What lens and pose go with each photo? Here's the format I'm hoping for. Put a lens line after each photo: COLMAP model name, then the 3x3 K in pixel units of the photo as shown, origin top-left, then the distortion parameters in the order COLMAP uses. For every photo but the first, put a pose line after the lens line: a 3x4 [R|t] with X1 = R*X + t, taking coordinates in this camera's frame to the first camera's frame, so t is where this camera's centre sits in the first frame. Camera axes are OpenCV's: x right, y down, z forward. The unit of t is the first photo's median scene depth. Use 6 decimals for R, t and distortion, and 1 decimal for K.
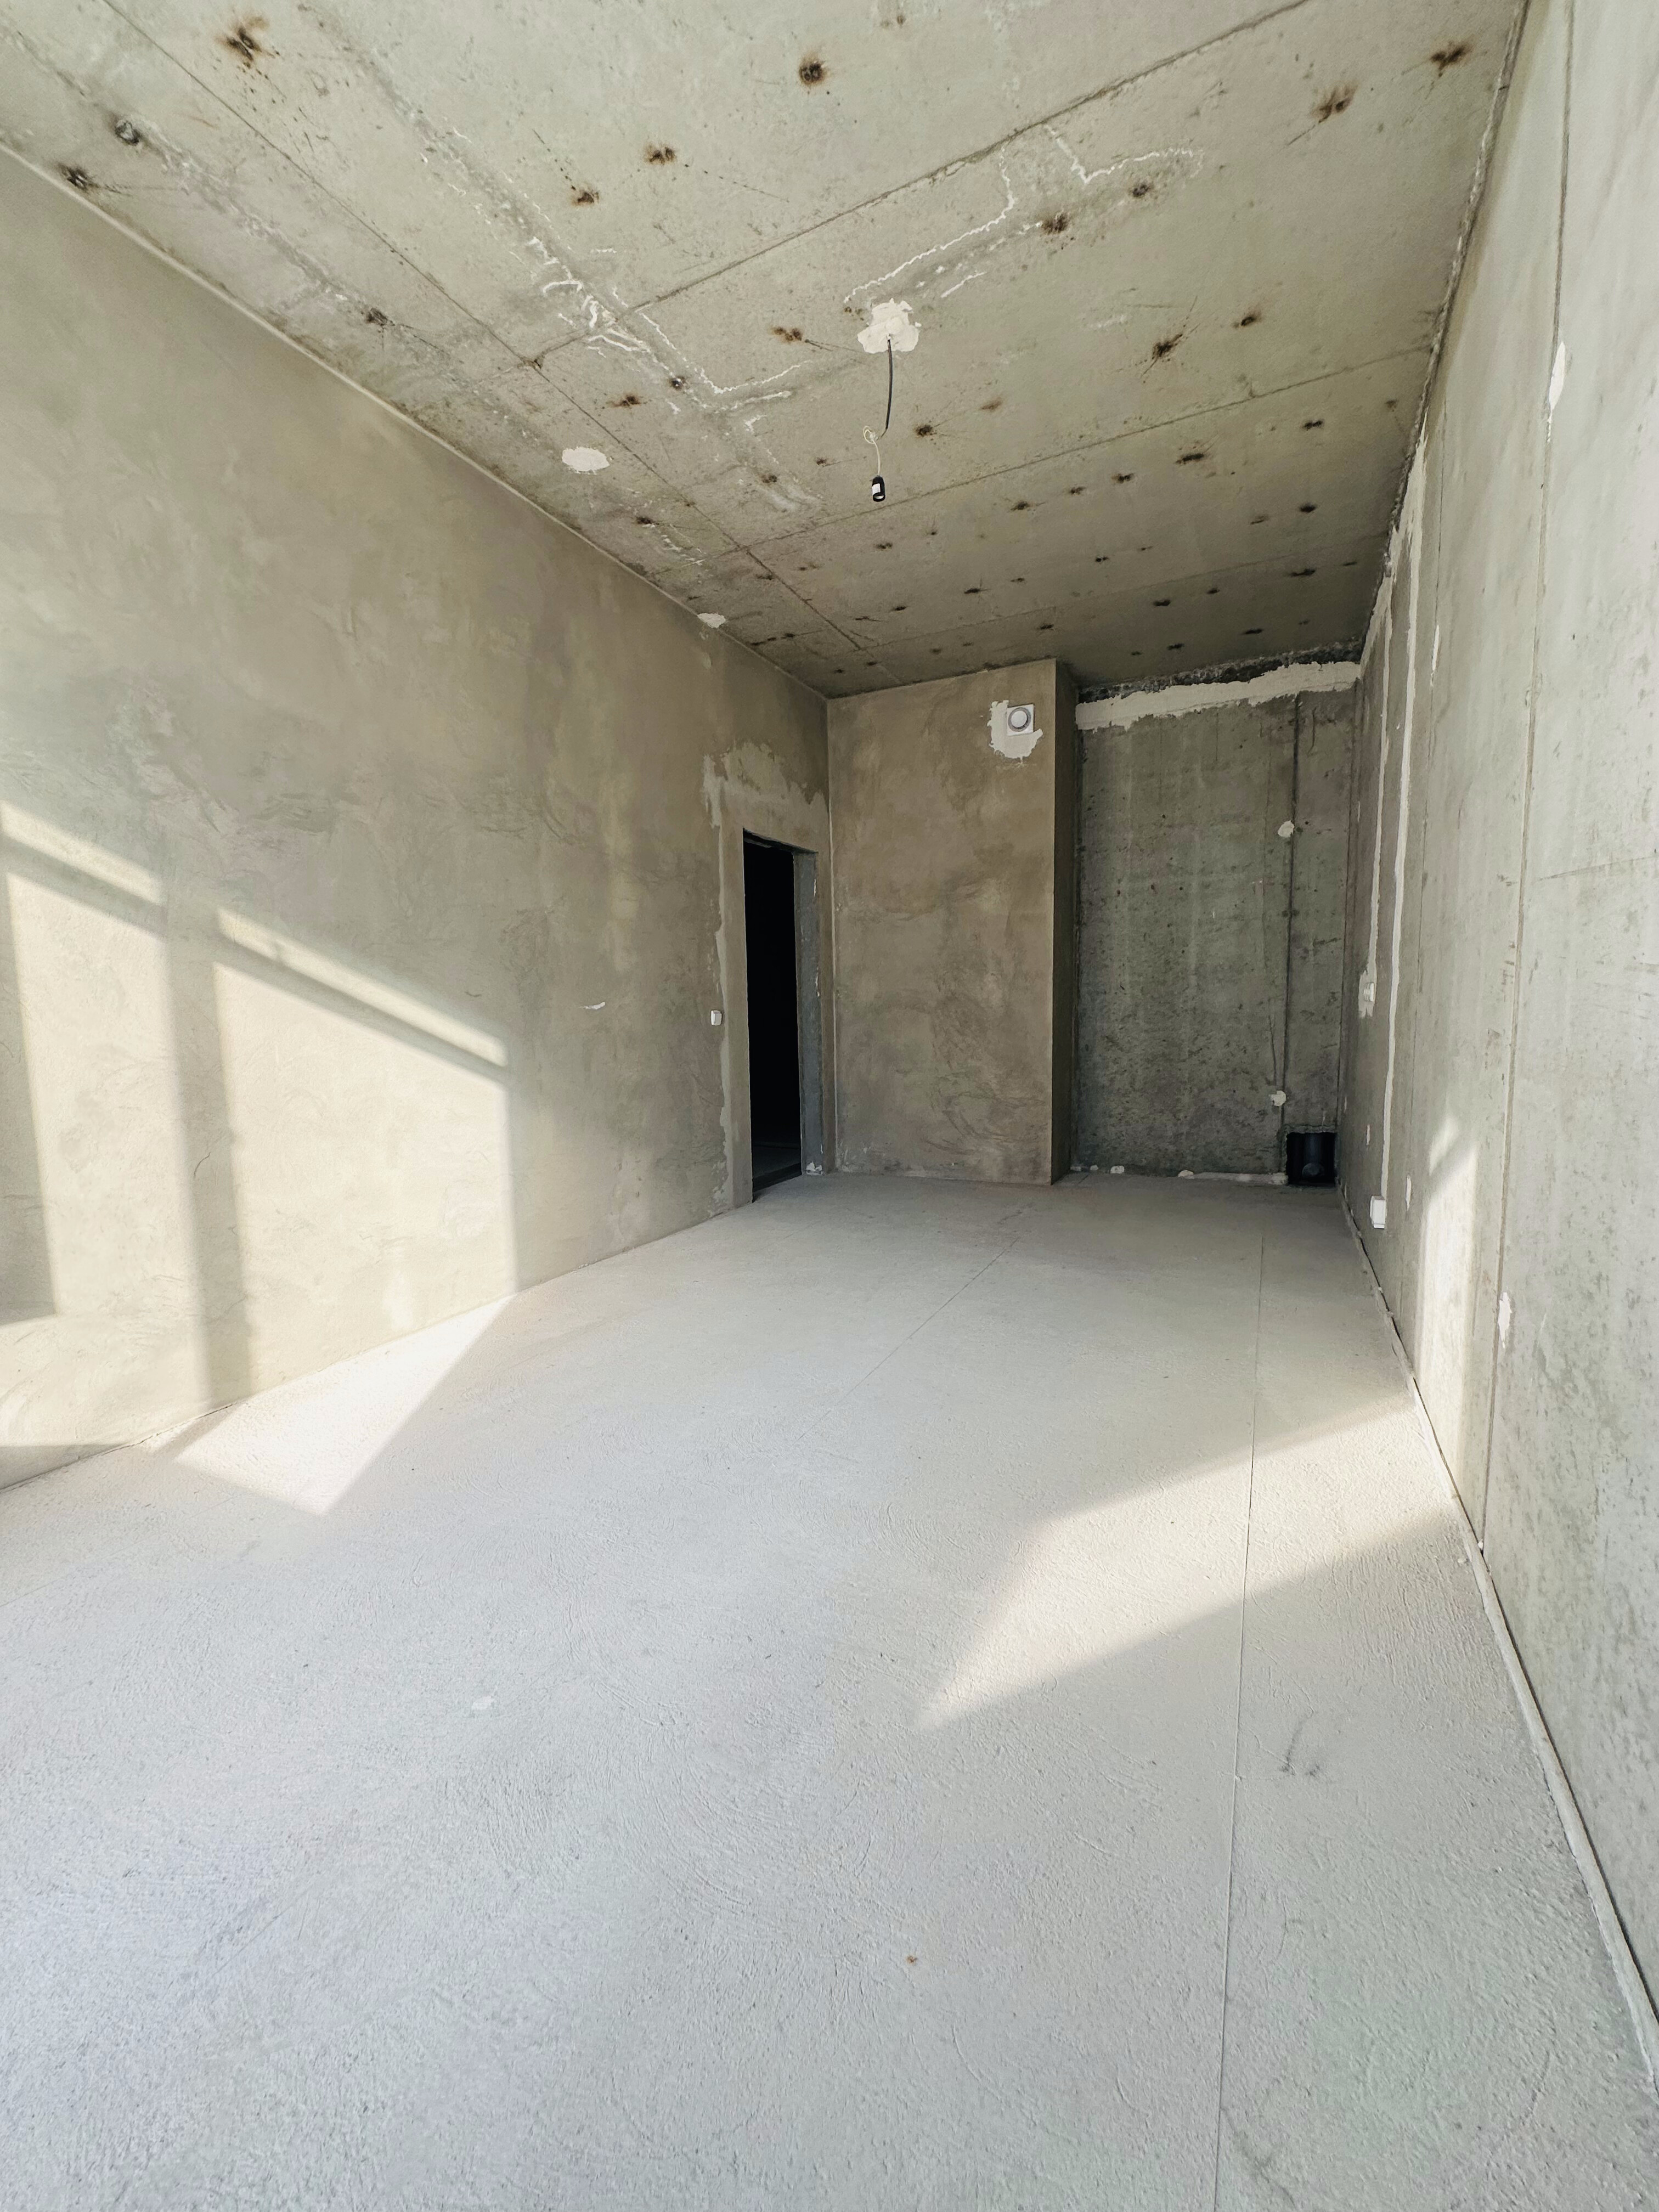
lens RADIAL K [[884.0, 0, 832.5], [0, 884.0, 1102.8], [0, 0, 1]] dist [-0.006430, 0.000745]
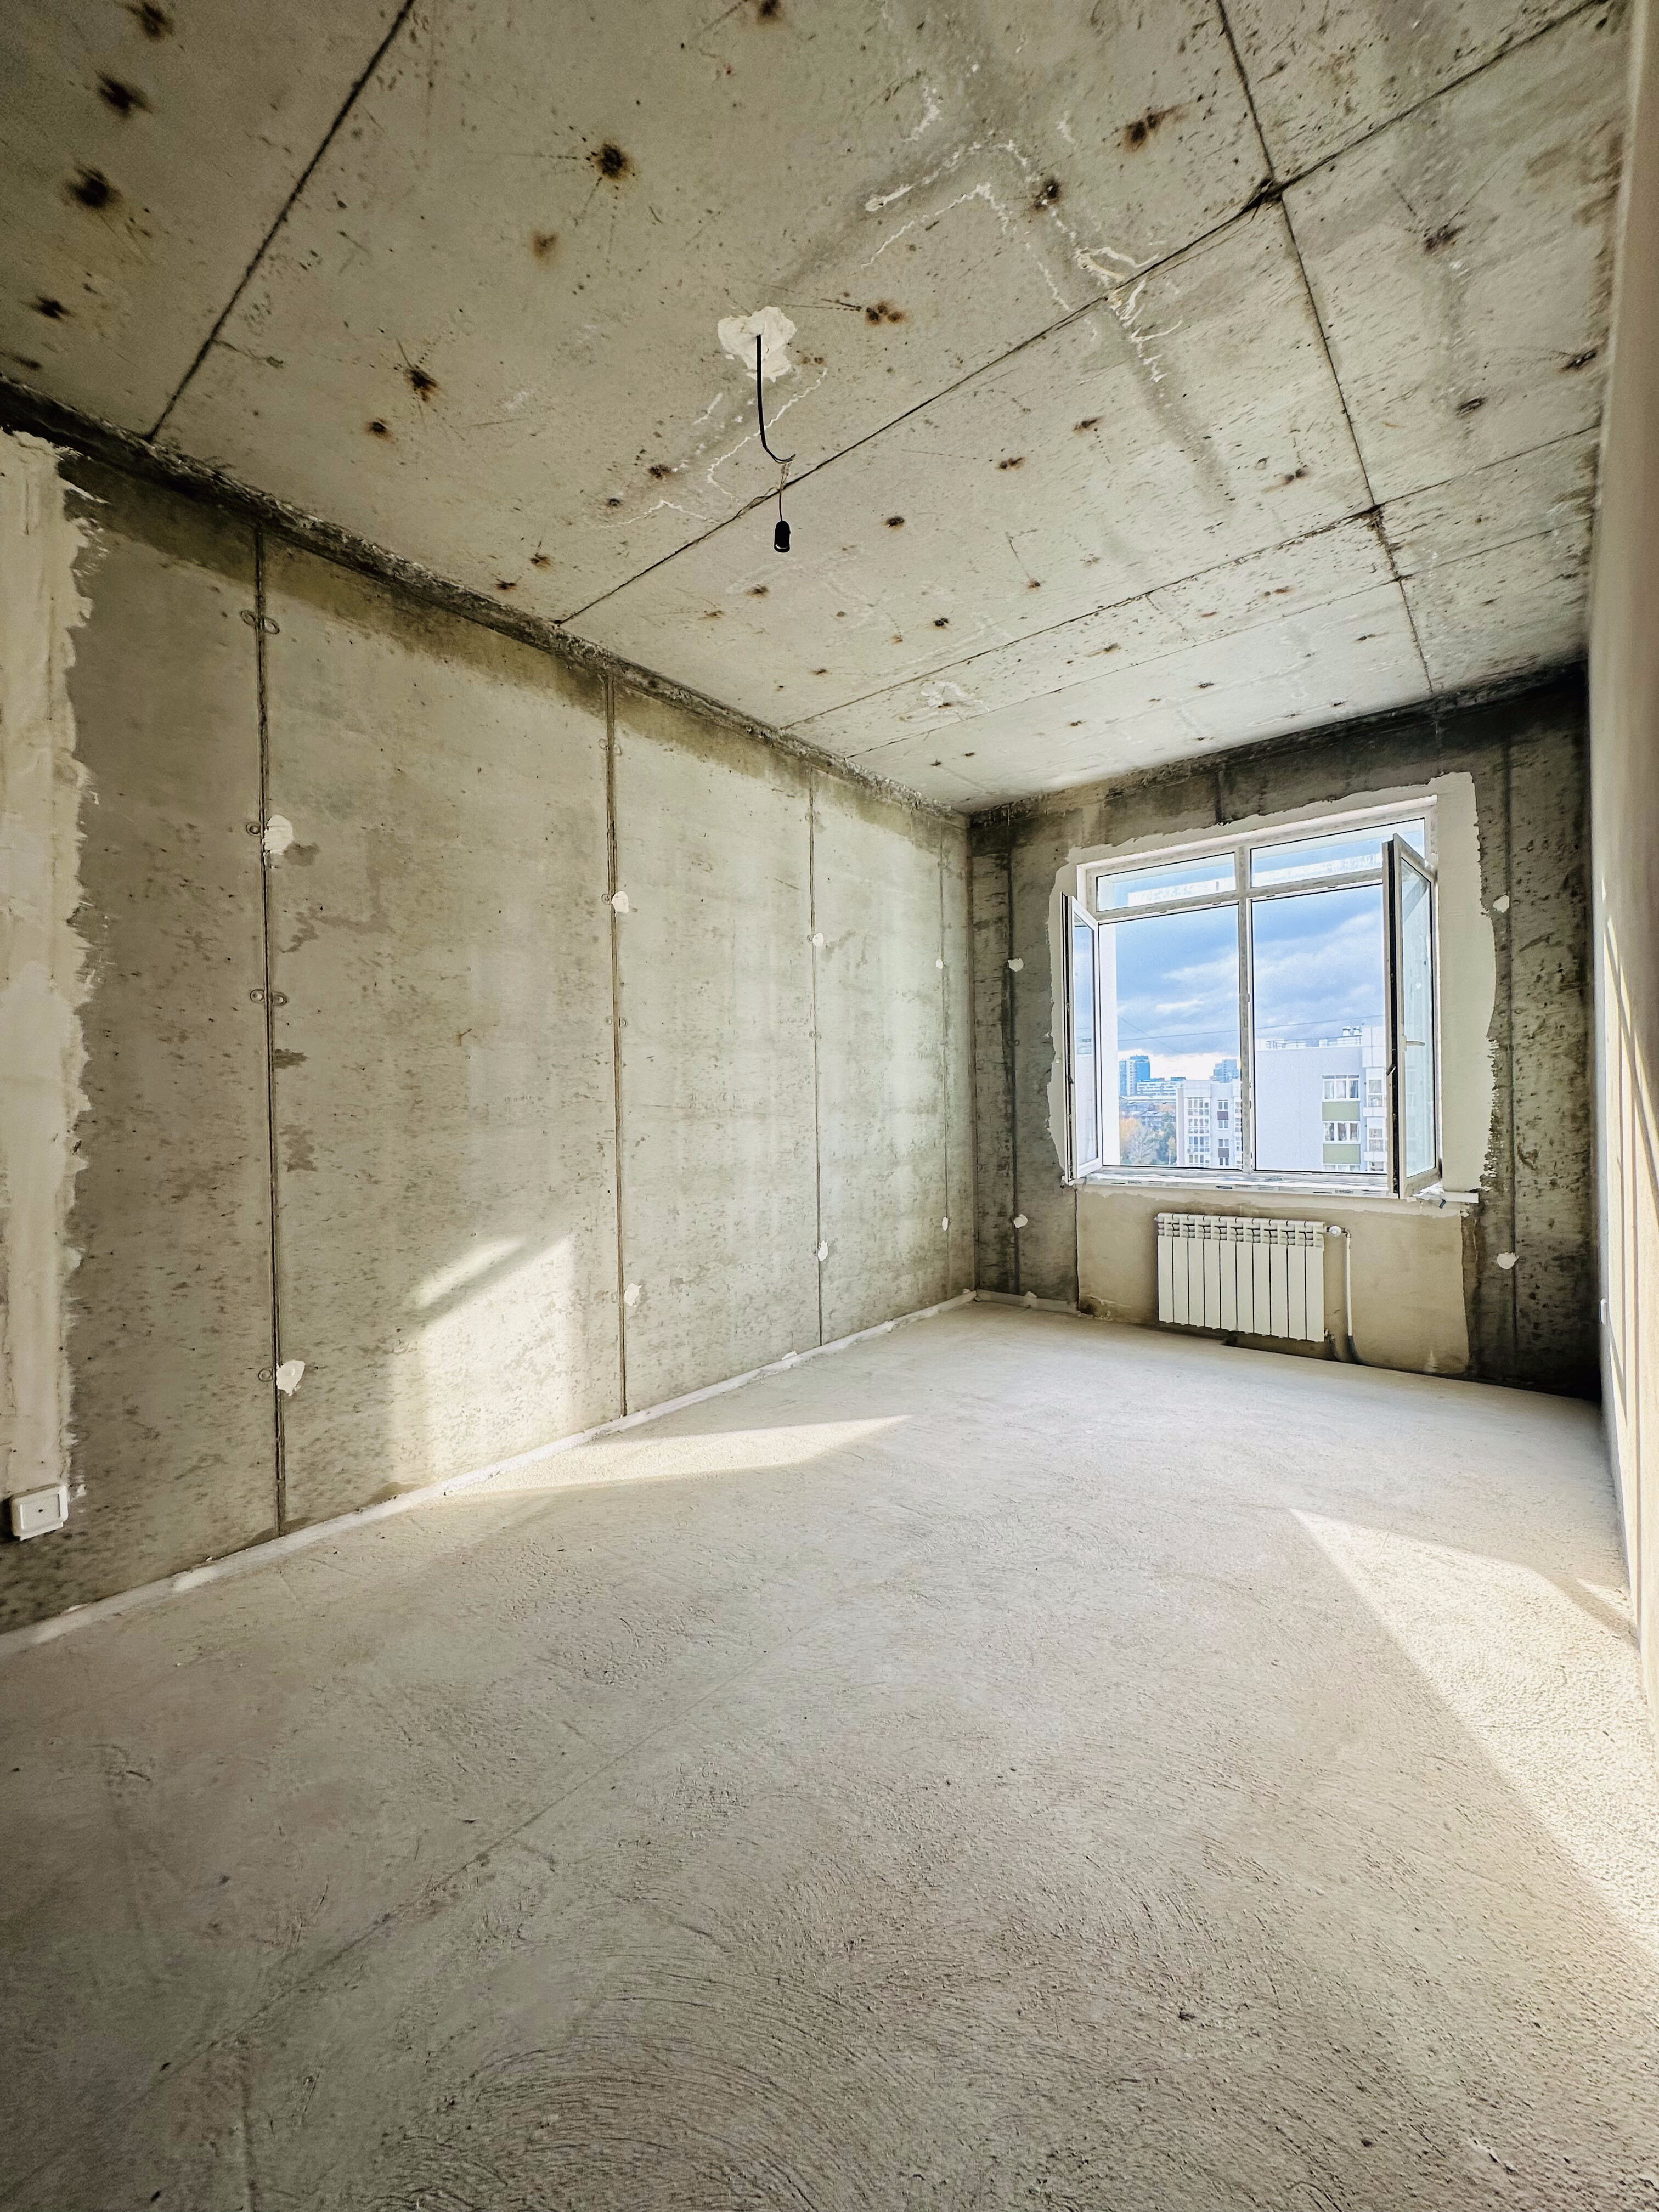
lens RADIAL K [[884.0, 0, 832.5], [0, 884.0, 1102.8], [0, 0, 1]] dist [-0.006430, 0.000745]
pose [[-0.974420, 0.035921, 0.221847, -0.157518], [0.059473, 0.993167, 0.100413, -0.274709], [-0.216724, 0.111039, -0.969897, 1.897146]]
